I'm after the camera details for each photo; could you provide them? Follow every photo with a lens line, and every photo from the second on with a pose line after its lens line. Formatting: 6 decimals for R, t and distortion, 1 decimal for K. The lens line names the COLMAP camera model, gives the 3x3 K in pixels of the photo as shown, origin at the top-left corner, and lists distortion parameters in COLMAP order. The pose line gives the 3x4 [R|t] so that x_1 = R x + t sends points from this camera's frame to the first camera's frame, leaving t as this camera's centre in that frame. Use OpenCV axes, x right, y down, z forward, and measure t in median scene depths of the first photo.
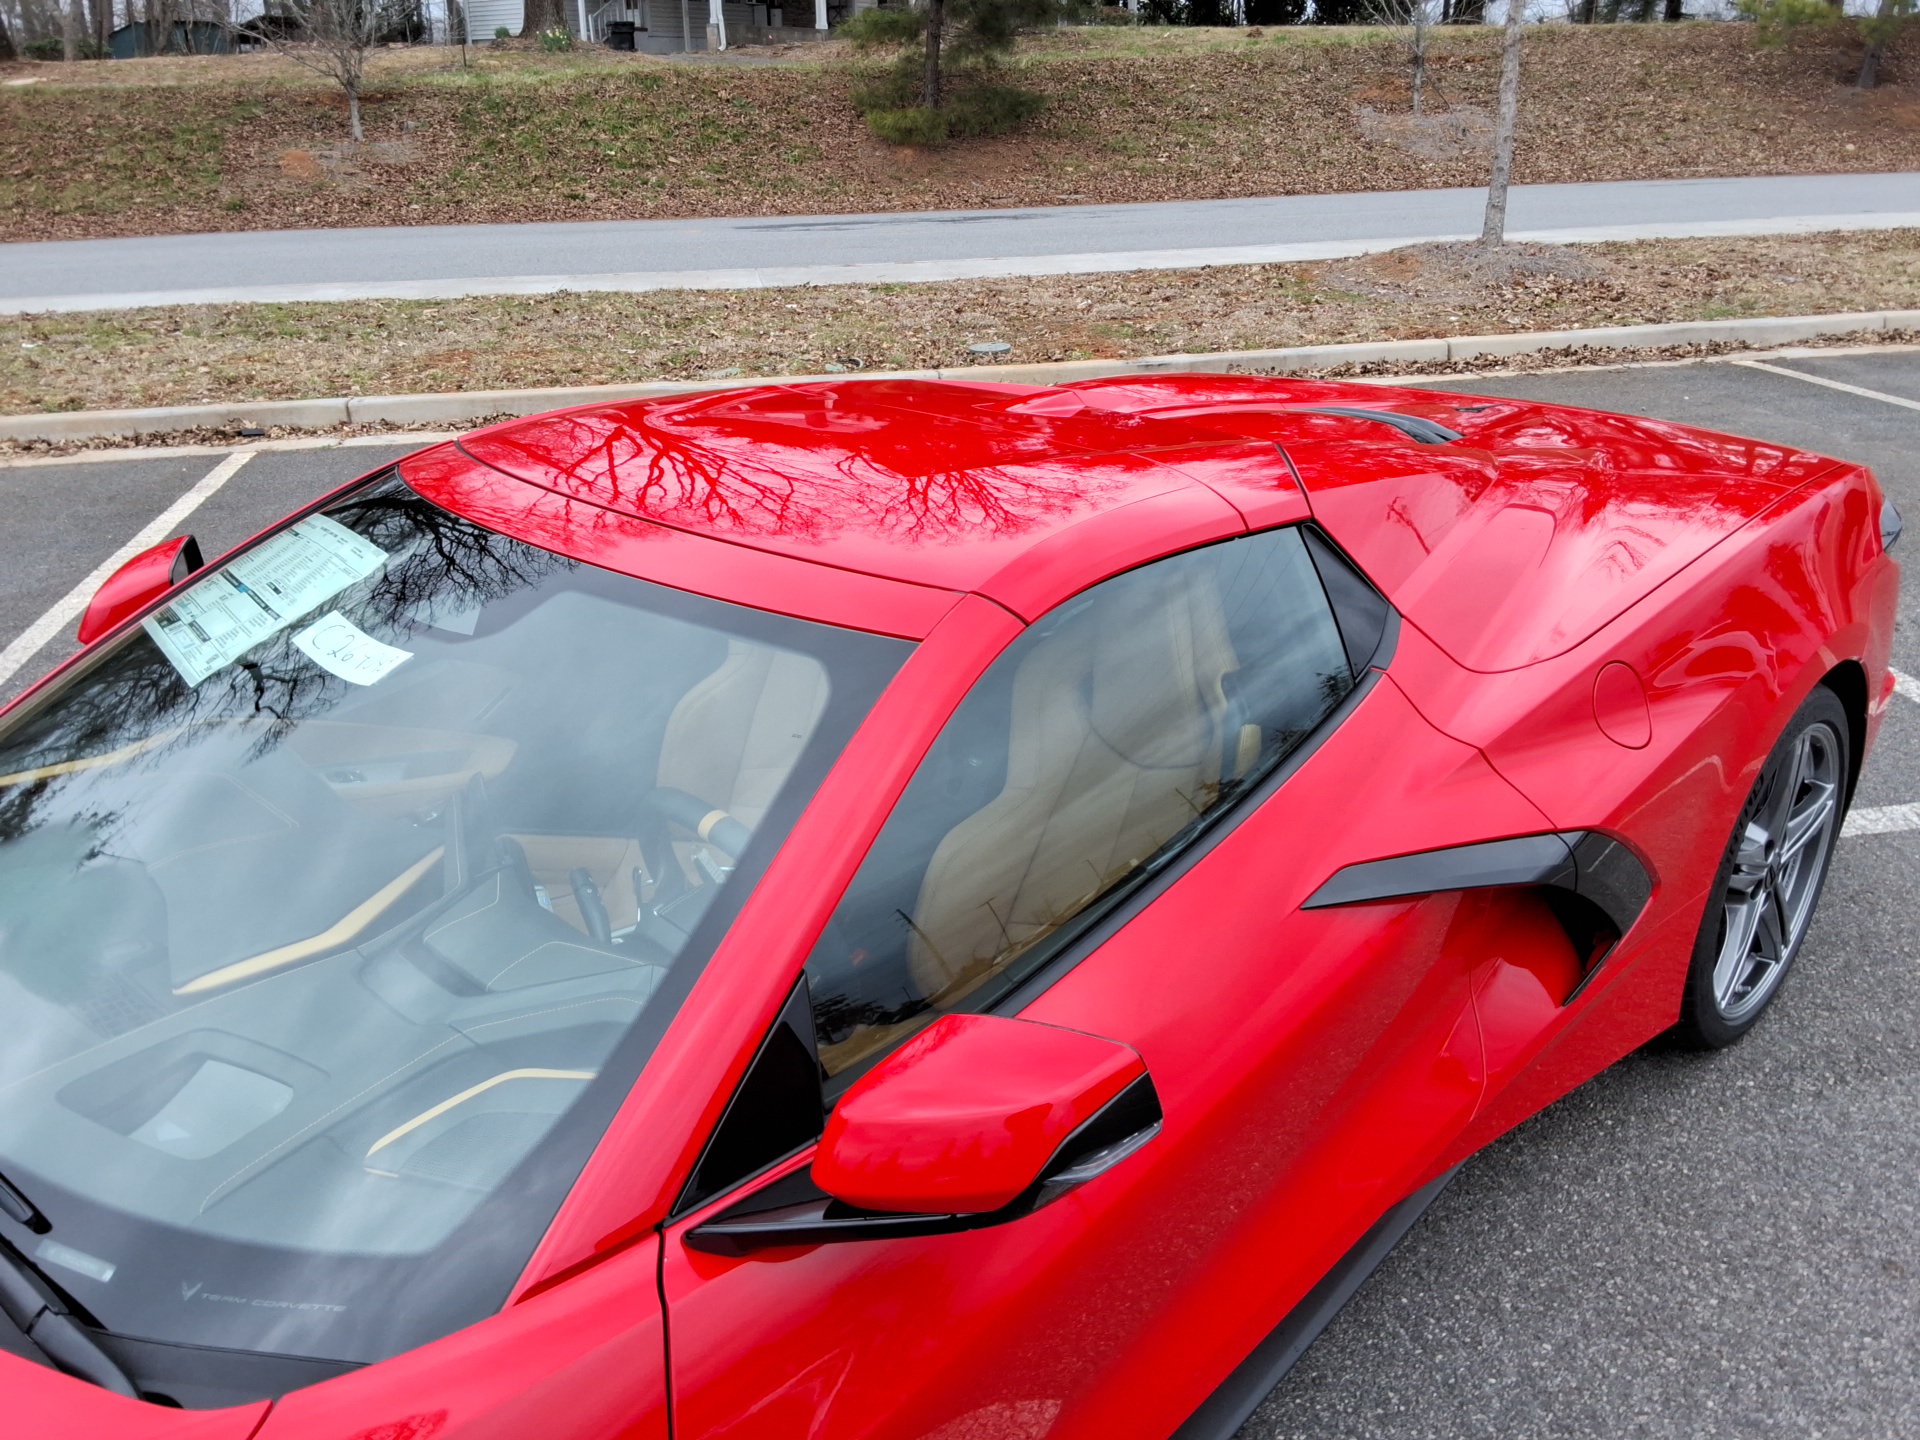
lens RADIAL K [[1544.4, 0, 974.4], [0, 1544.4, 724.3], [0, 0, 1]] dist [0.063717, -0.108283]
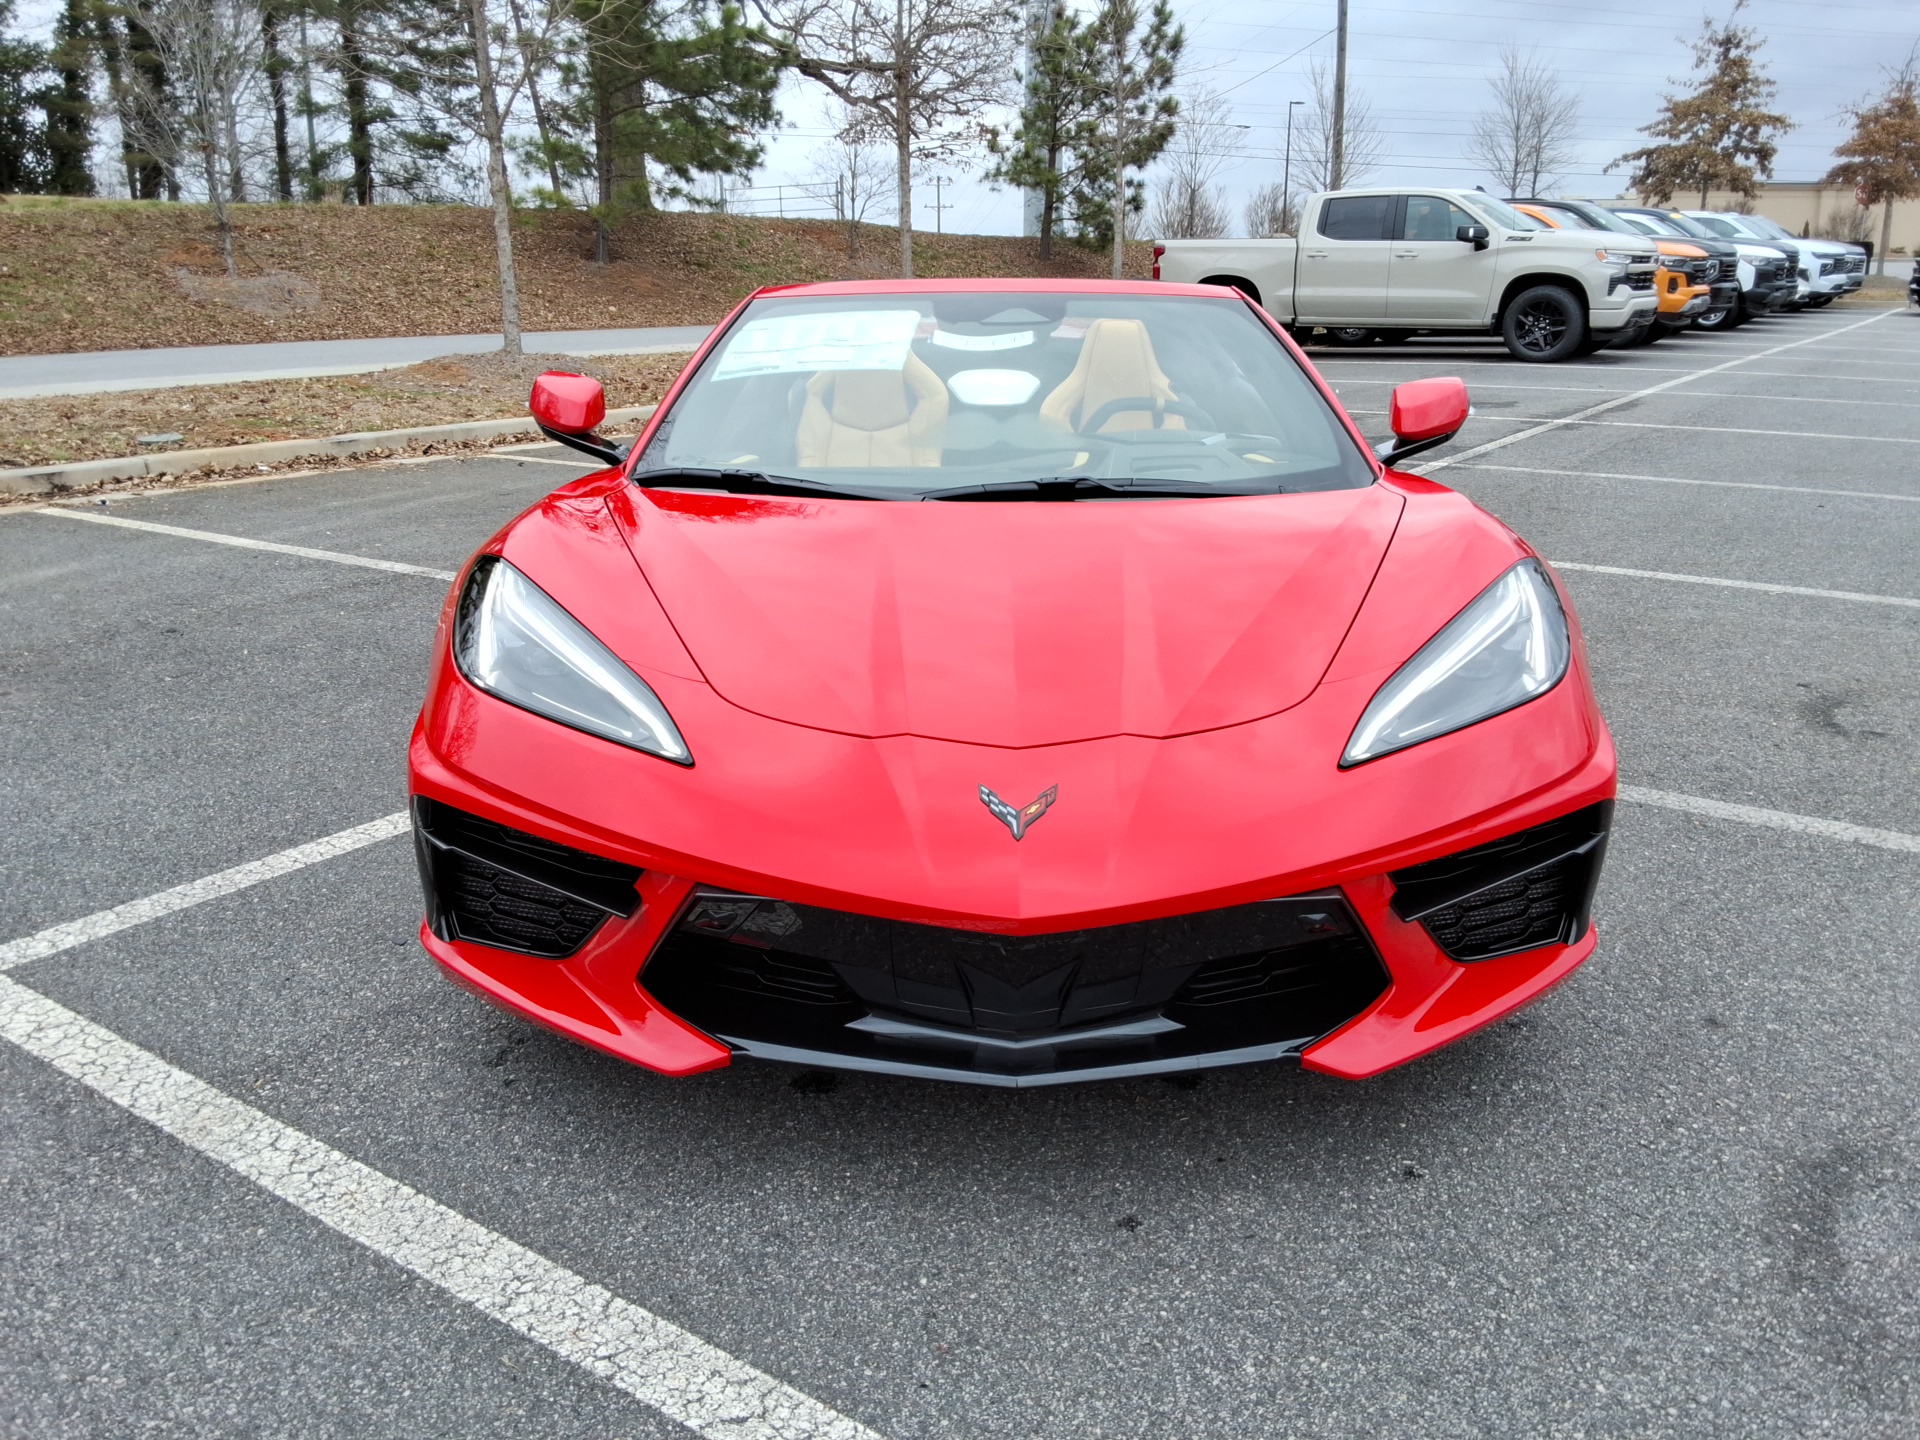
lens RADIAL K [[1533.7, 0, 981.9], [0, 1533.7, 712.3], [0, 0, 1]] dist [0.112657, -0.163605]
pose [[0.701382, -0.180184, 0.689635, -0.147818], [0.262731, 0.964750, -0.015142, 0.035295], [-0.662598, 0.191808, 0.723998, -0.023463]]
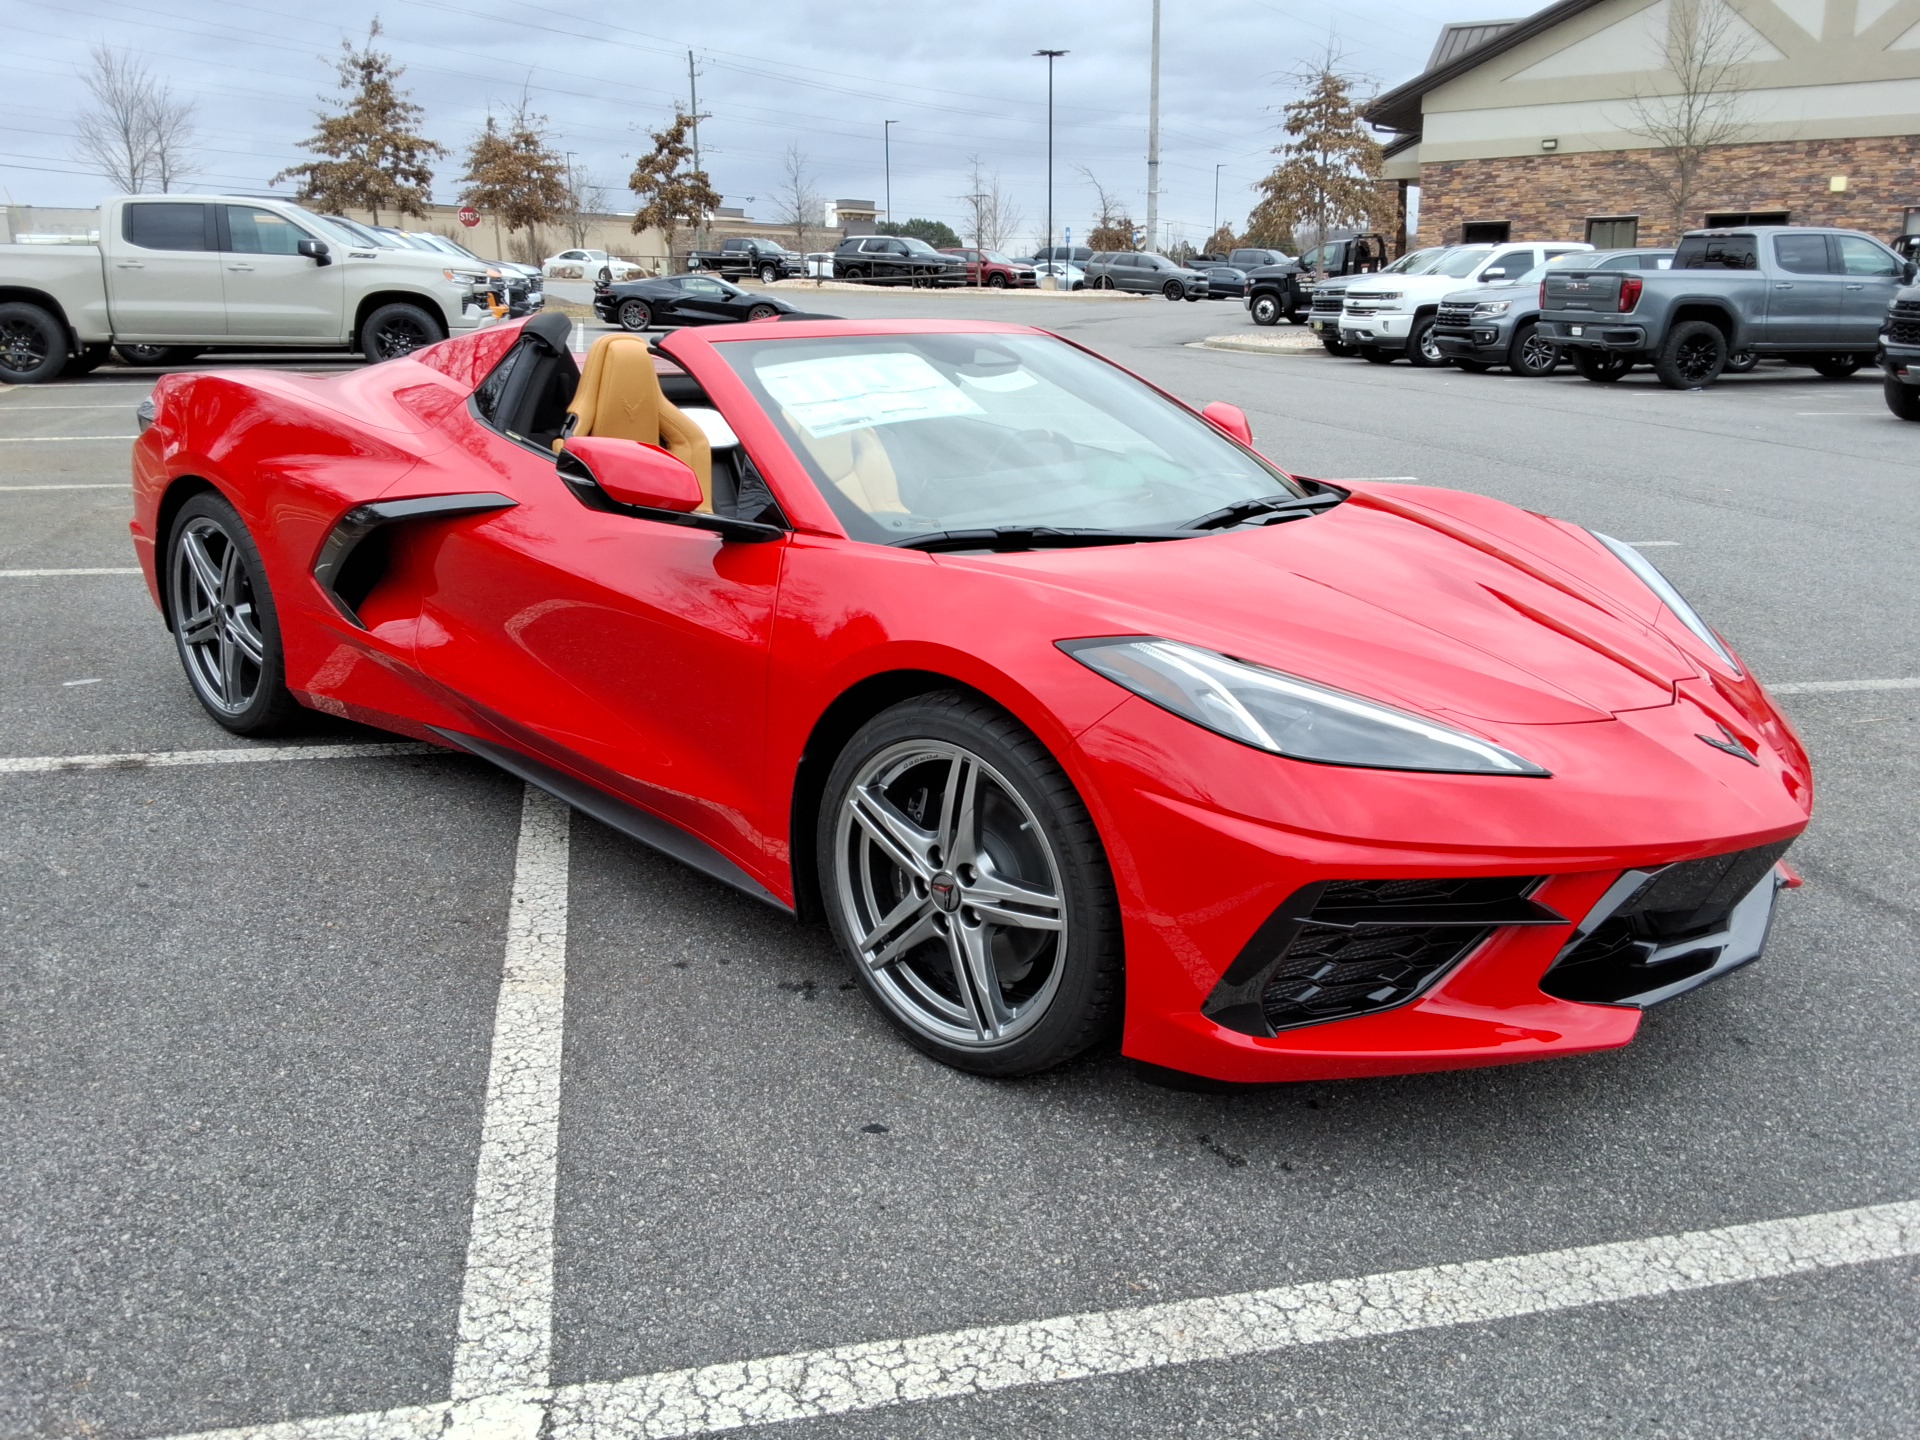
lens RADIAL K [[1531.6, 0, 964.0], [0, 1531.6, 723.5], [0, 0, 1]] dist [0.084477, -0.121489]
pose [[-0.060920, -0.255805, 0.964807, -0.193993], [0.373041, 0.890723, 0.259718, -0.013785], [-0.925813, 0.375734, 0.041163, 0.090897]]
